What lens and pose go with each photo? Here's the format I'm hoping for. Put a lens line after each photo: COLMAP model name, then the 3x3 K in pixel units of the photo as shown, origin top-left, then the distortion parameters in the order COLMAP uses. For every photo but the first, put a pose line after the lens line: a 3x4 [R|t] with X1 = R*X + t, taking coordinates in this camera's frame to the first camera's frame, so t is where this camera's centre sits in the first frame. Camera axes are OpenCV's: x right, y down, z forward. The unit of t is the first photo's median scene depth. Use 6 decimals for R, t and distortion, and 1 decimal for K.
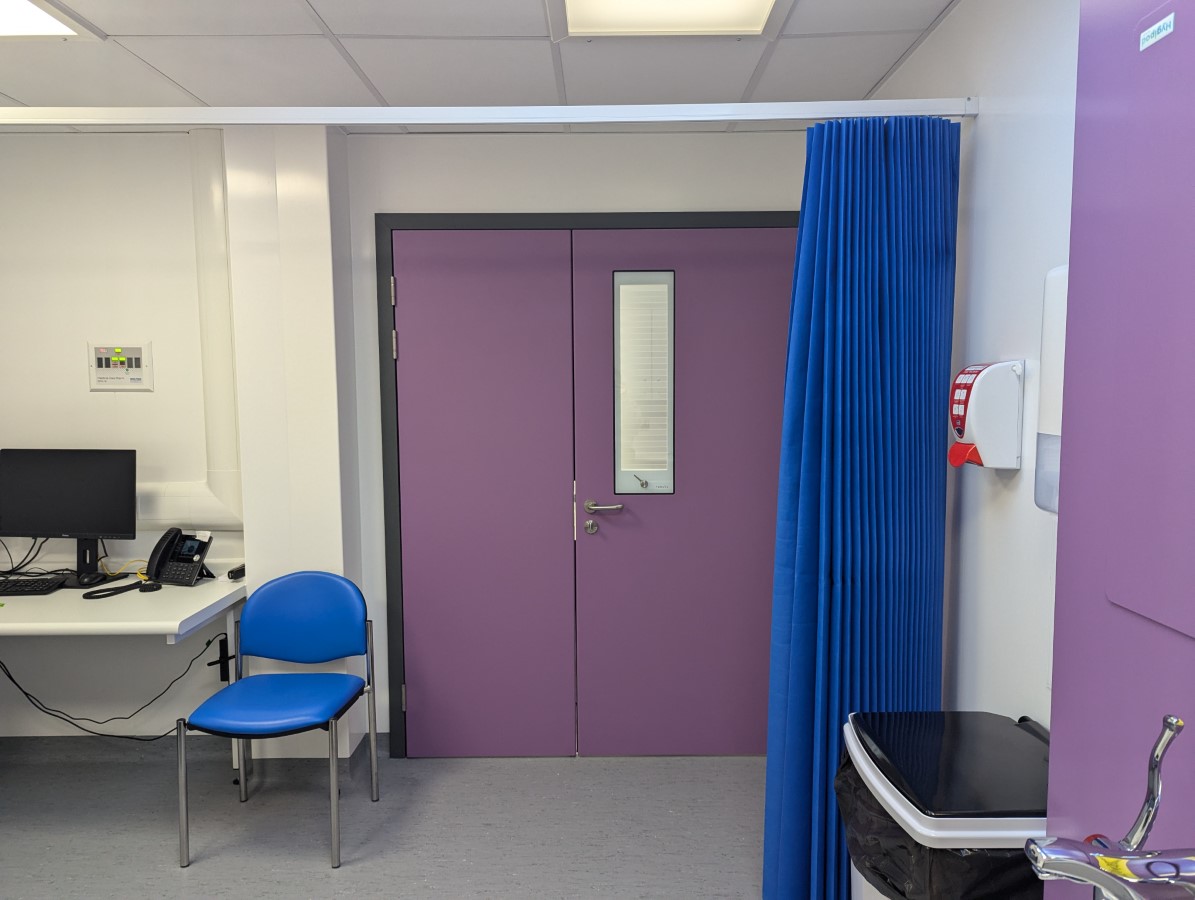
lens RADIAL K [[850.6, 0, 603.8], [0, 850.6, 451.8], [0, 0, 1]] dist [0.048439, -0.036260]
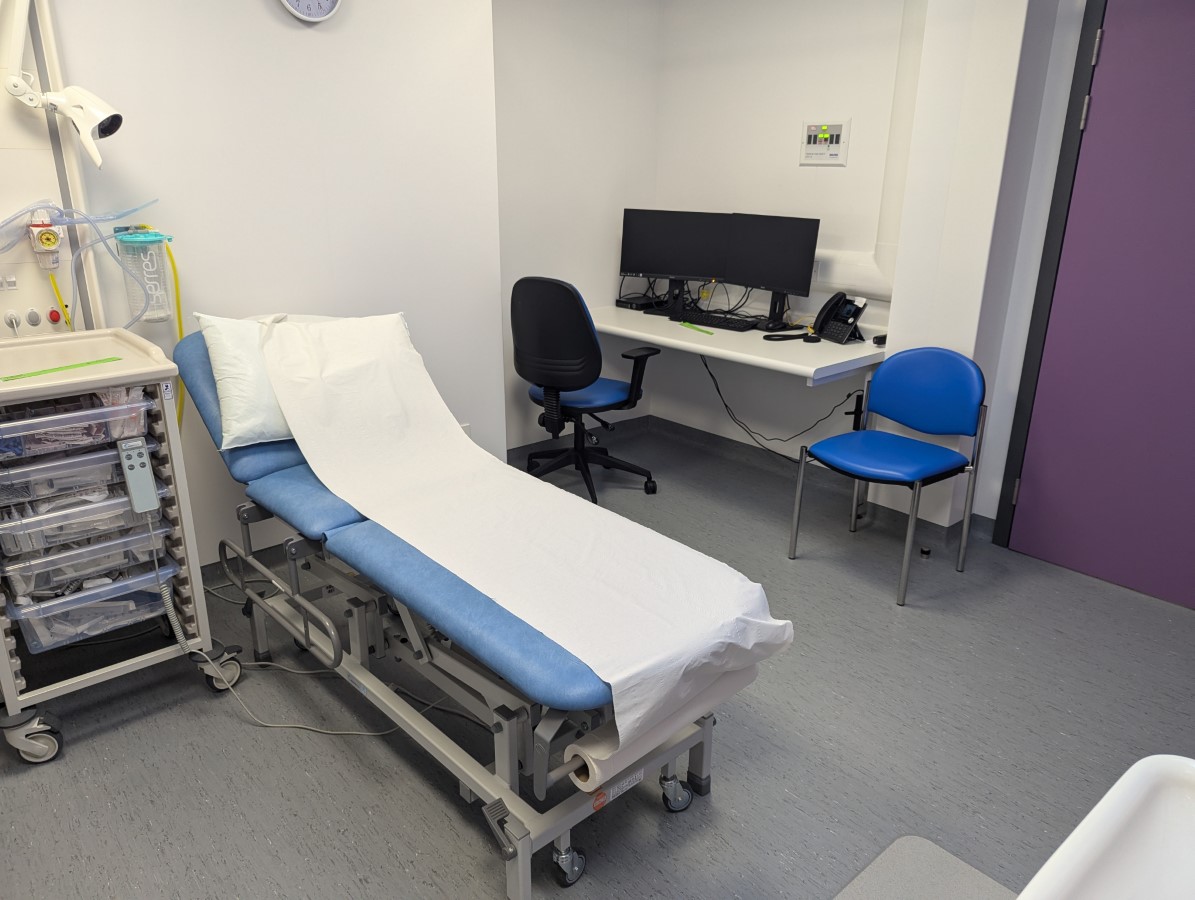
lens RADIAL K [[850.6, 0, 592.2], [0, 850.6, 444.7], [0, 0, 1]] dist [0.048439, -0.036260]
pose [[0.655396, 0.246208, -0.714029, 0.149603], [-0.073648, 0.961704, 0.264010, 0.008072], [0.751686, -0.120444, 0.648429, -0.012481]]
